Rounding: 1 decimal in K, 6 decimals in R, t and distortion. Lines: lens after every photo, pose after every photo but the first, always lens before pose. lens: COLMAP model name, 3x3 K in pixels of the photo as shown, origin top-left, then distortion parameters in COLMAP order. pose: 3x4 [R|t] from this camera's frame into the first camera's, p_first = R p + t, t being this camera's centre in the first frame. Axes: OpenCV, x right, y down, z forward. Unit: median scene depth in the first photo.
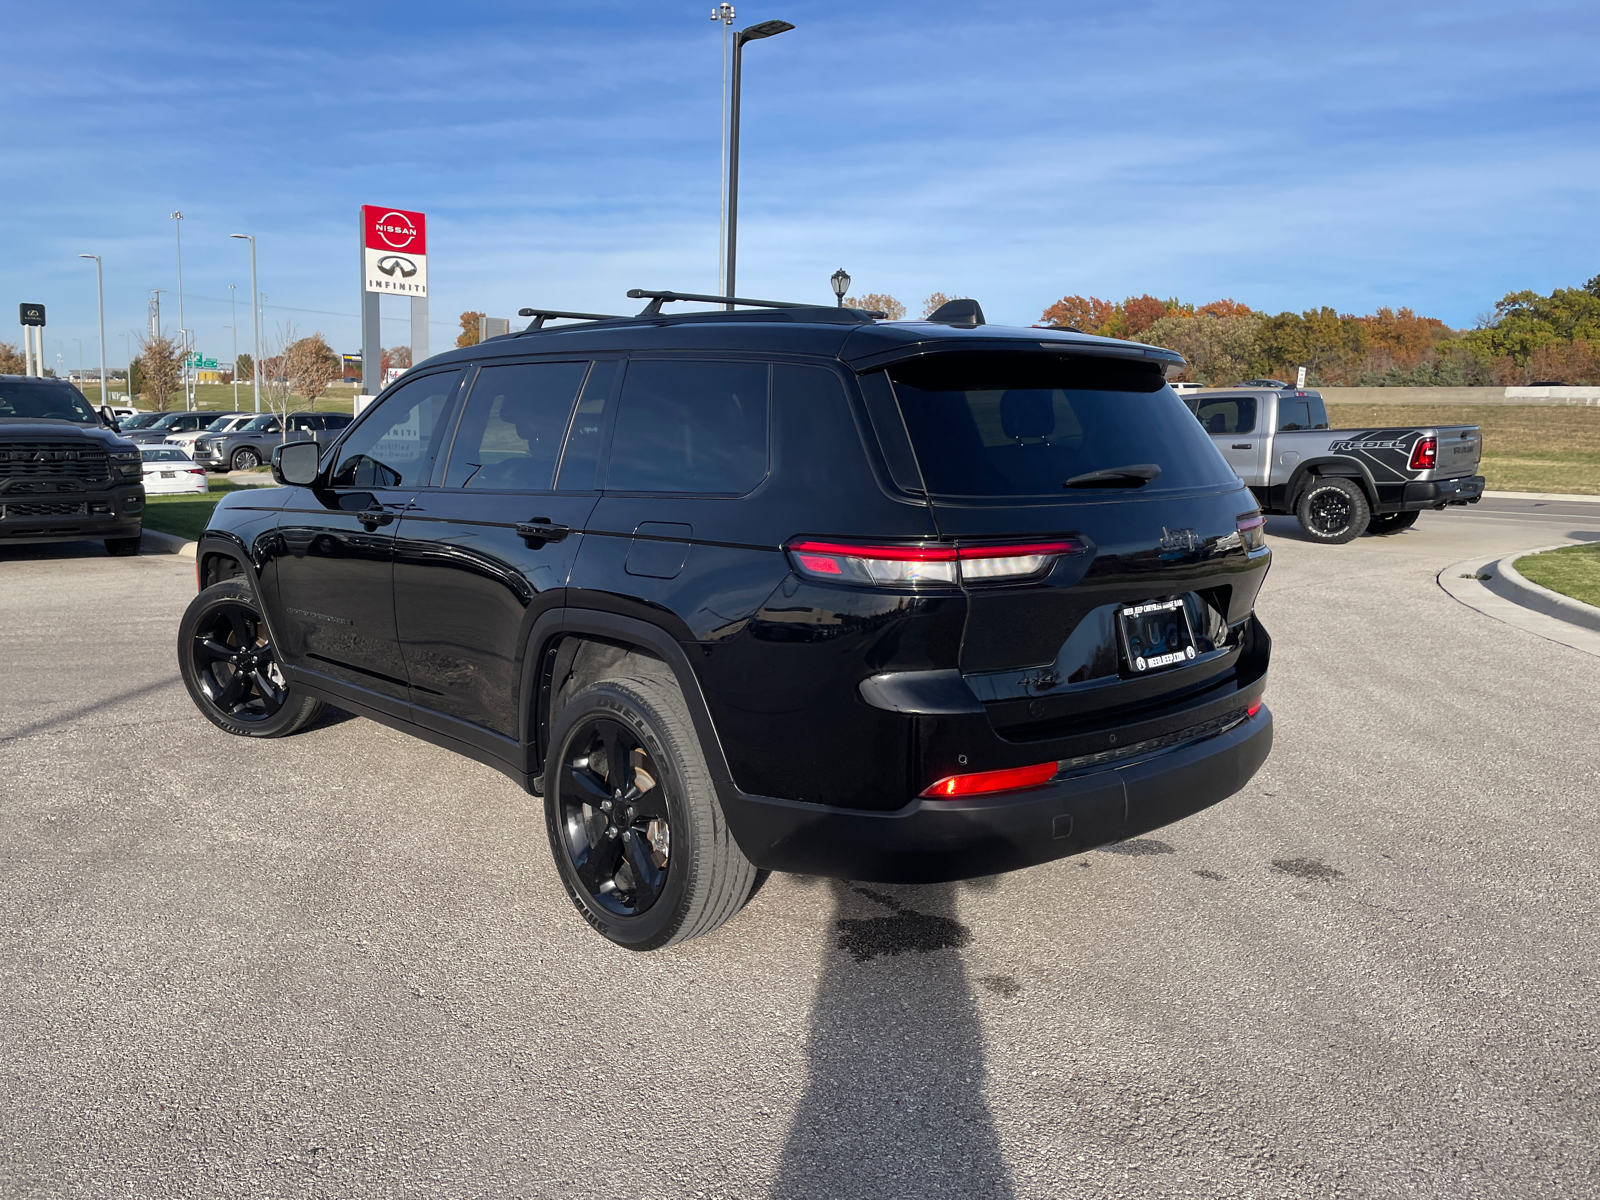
lens RADIAL K [[1299.0, 0, 794.1], [0, 1299.0, 601.7], [0, 0, 1]] dist [0.084748, -0.135929]
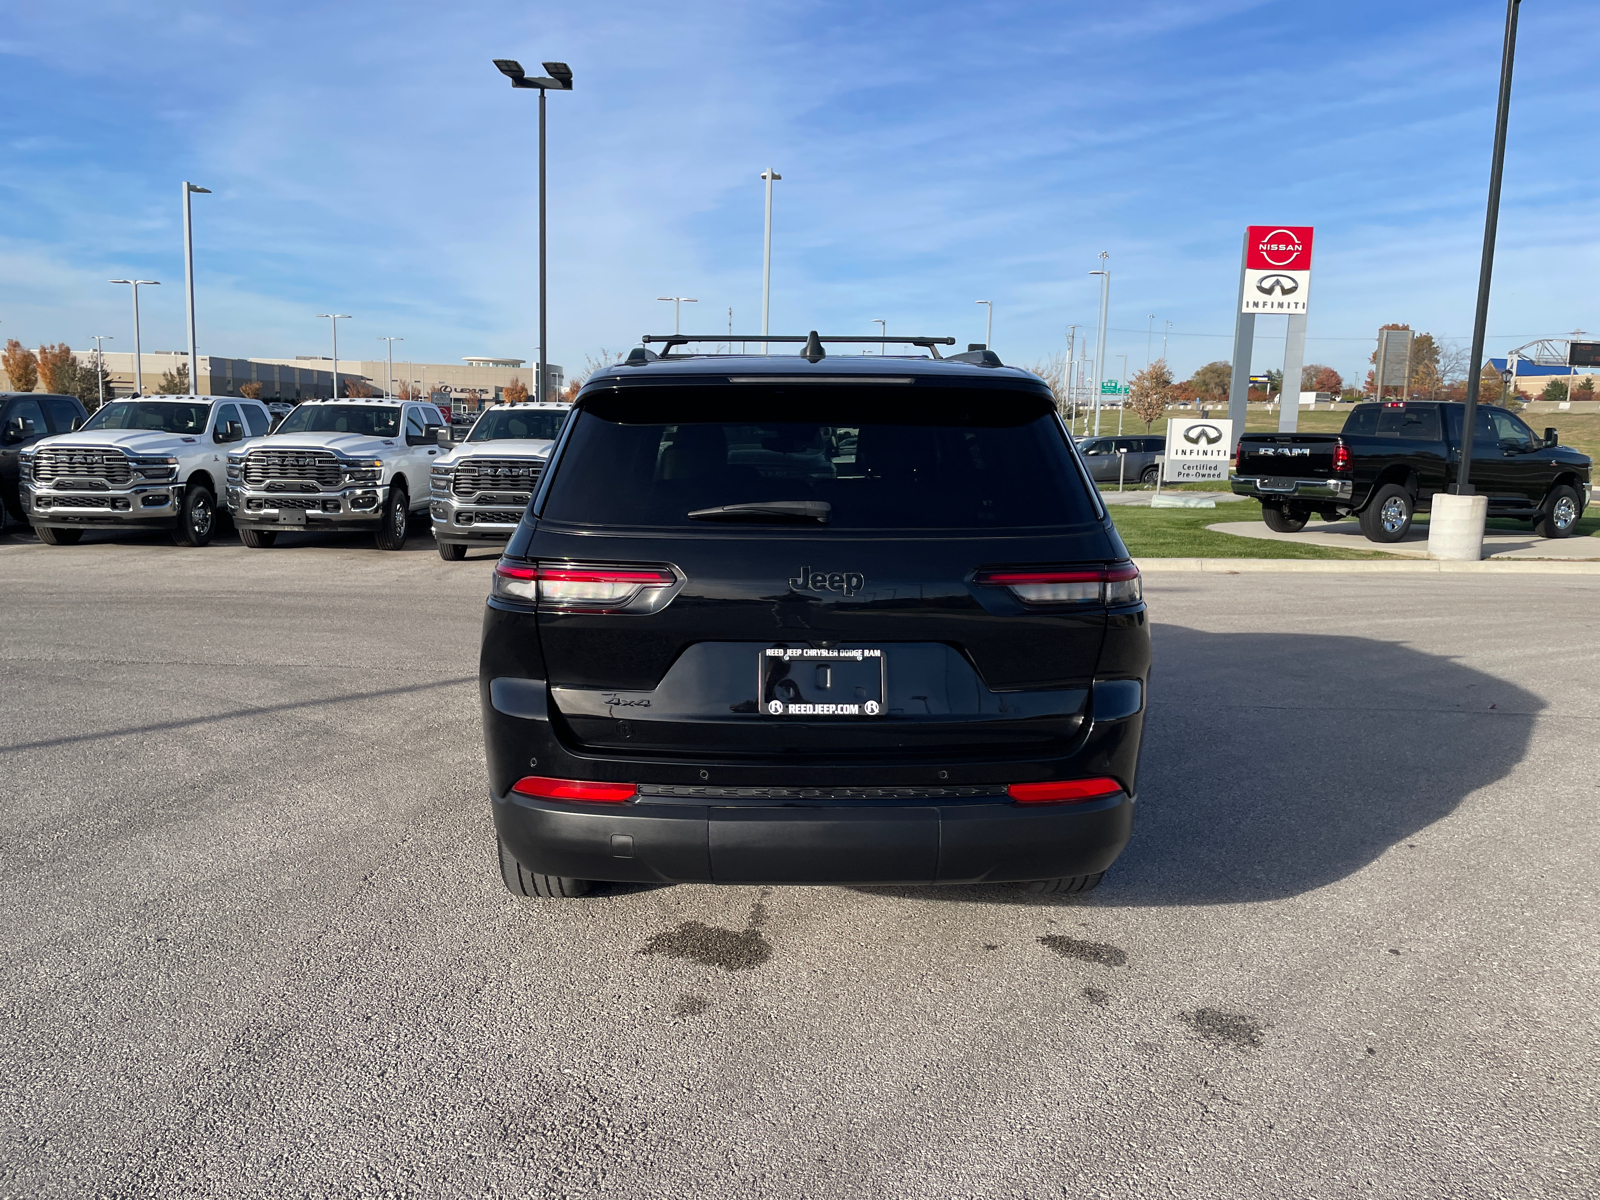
lens RADIAL K [[1317.3, 0, 799.3], [0, 1317.3, 605.9], [0, 0, 1]] dist [0.092486, -0.148612]
pose [[0.719769, 0.087370, -0.688693, 0.145860], [-0.096745, 0.994992, 0.025117, -0.008208], [0.687439, 0.048550, 0.724617, 0.047732]]
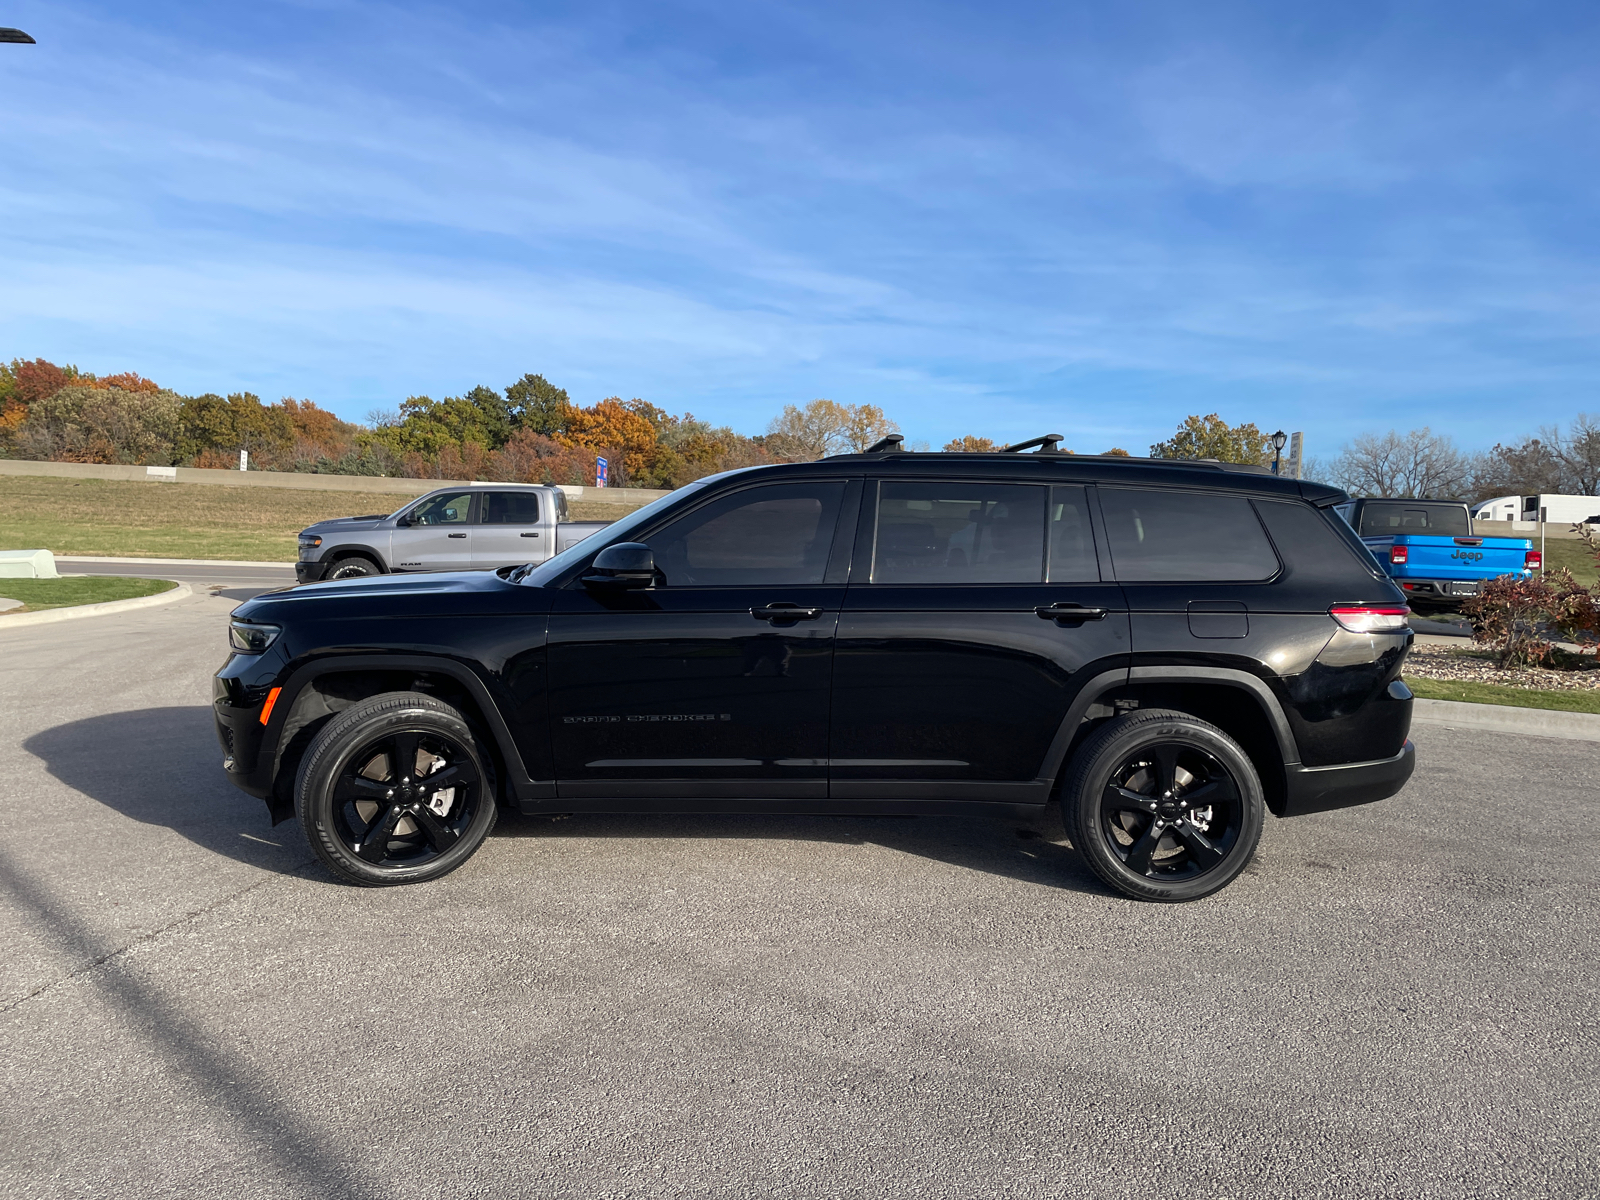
lens RADIAL K [[1342.4, 0, 773.8], [0, 1342.4, 614.9], [0, 0, 1]] dist [0.095202, -0.170493]
pose [[0.587828, -0.045442, 0.807709, -0.253941], [0.085879, 0.996285, -0.006449, -0.011872], [-0.804415, 0.073156, 0.589546, 0.071787]]
